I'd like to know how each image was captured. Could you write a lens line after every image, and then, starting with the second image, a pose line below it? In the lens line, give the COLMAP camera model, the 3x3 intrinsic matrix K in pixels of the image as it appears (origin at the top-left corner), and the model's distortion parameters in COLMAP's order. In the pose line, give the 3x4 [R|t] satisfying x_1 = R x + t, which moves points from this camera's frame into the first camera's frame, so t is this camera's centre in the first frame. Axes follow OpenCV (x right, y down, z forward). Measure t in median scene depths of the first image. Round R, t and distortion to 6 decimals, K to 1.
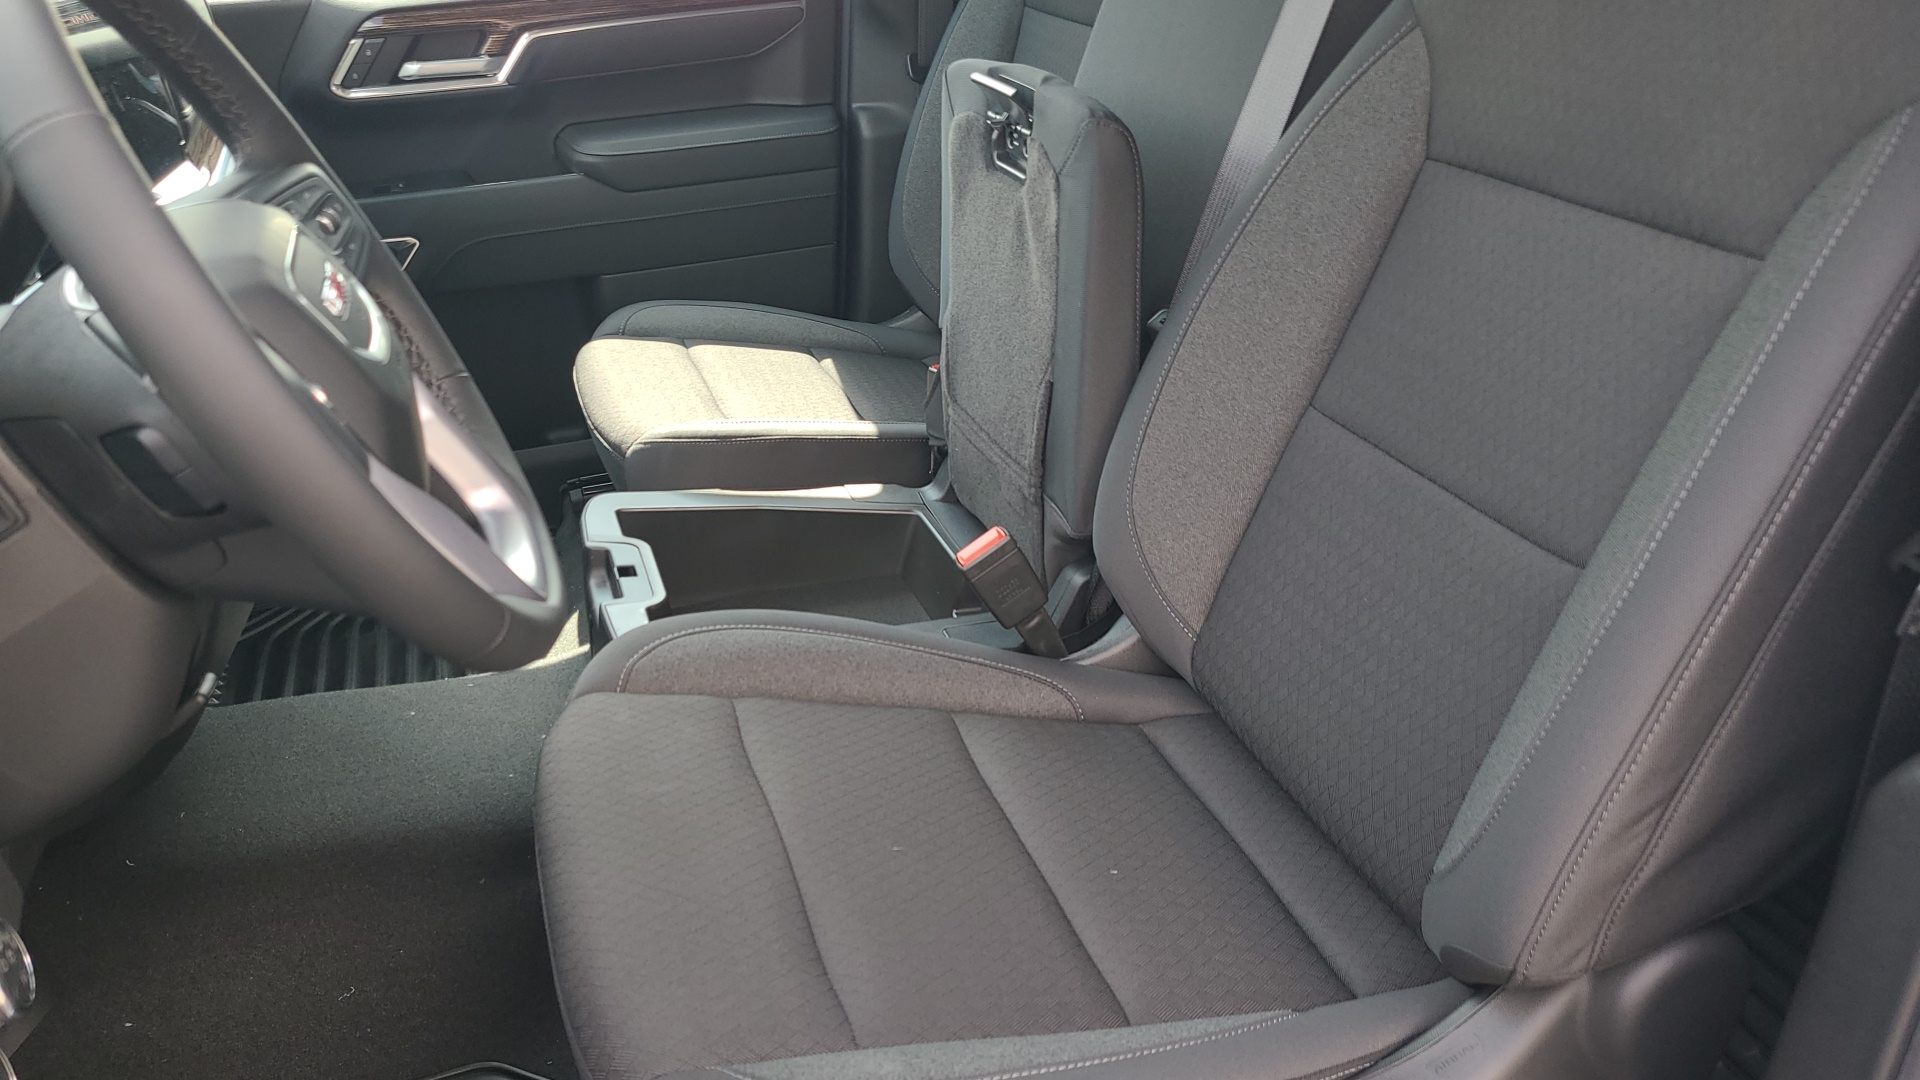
lens RADIAL K [[1414.7, 0, 960.0], [0, 1414.7, 540.0], [0, 0, 1]] dist [0.063360, -0.079951]
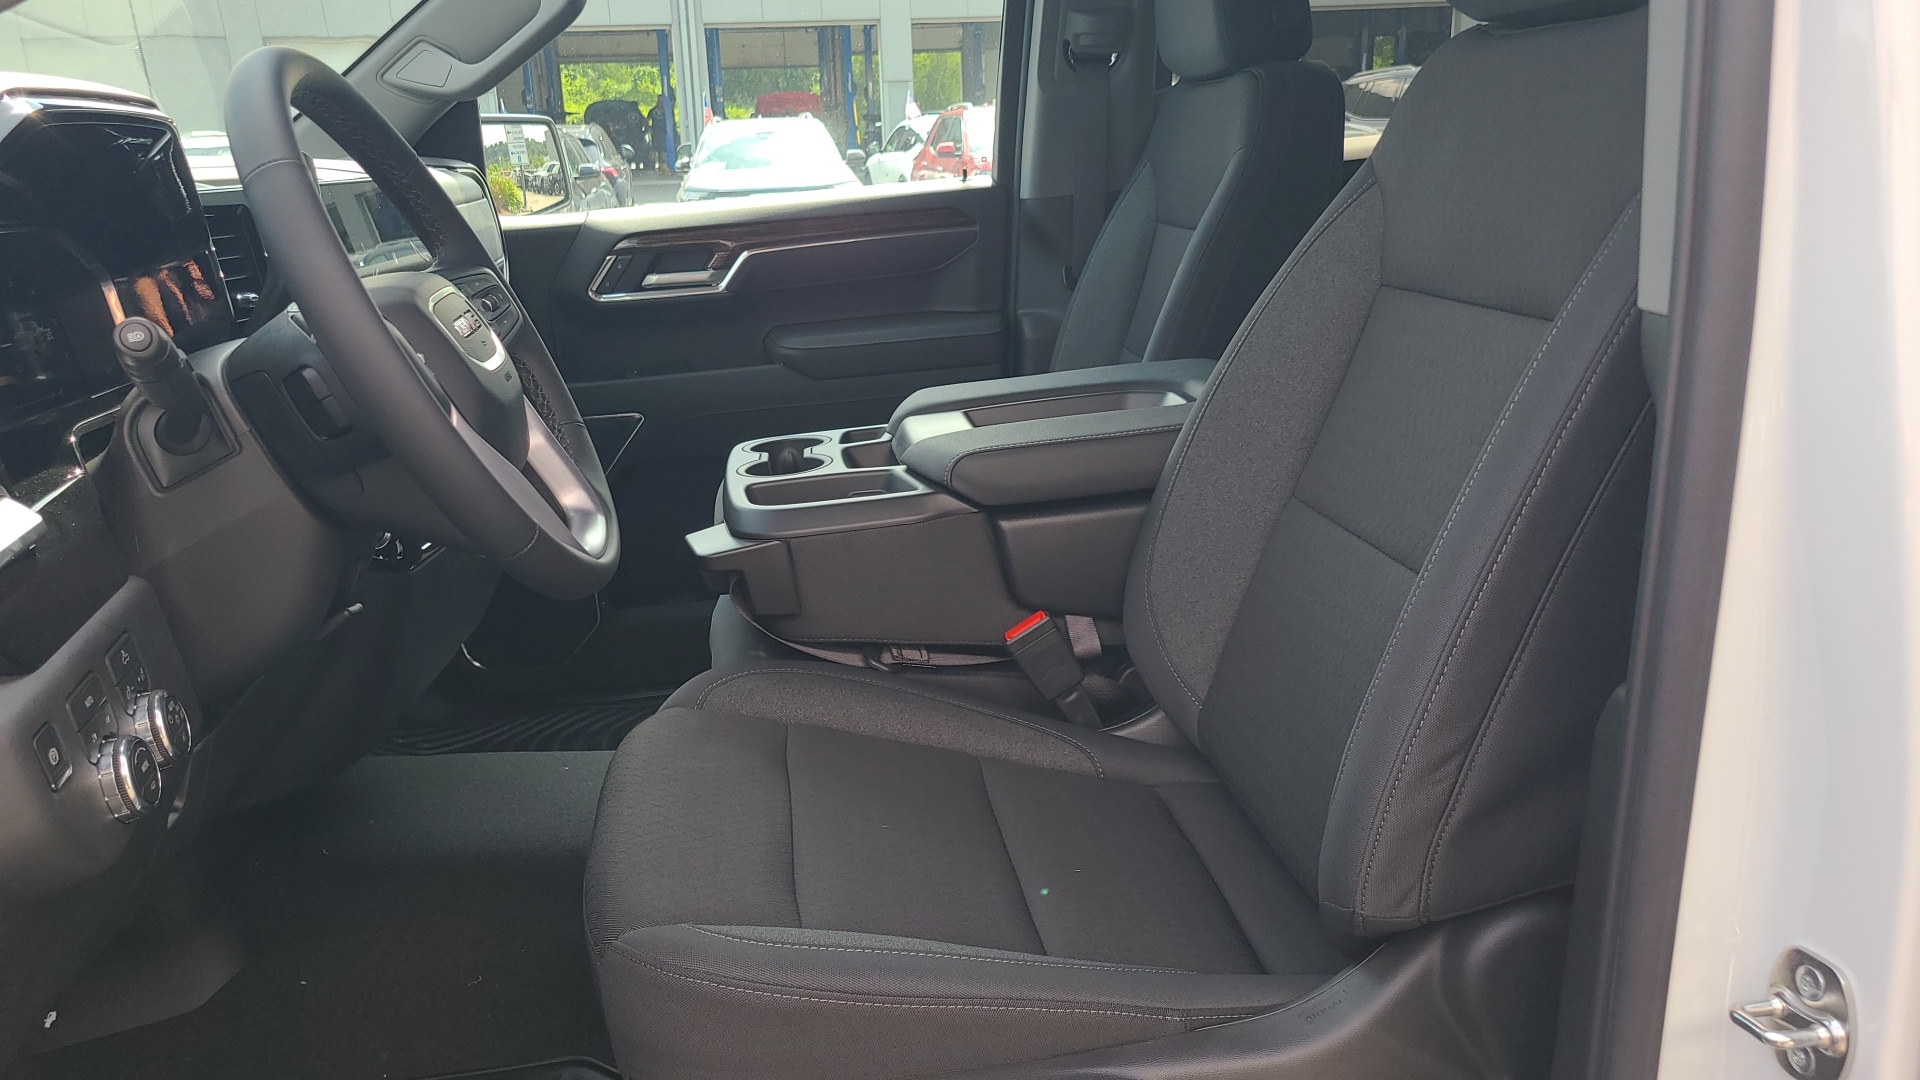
lens RADIAL K [[1394.3, 0, 960.0], [0, 1394.3, 540.0], [0, 0, 1]] dist [-0.001367, -0.000691]
pose [[0.984117, 0.029628, -0.175029, 0.175566], [-0.059416, 0.984082, -0.167488, 0.142907], [0.167281, 0.175227, 0.970213, -0.134891]]
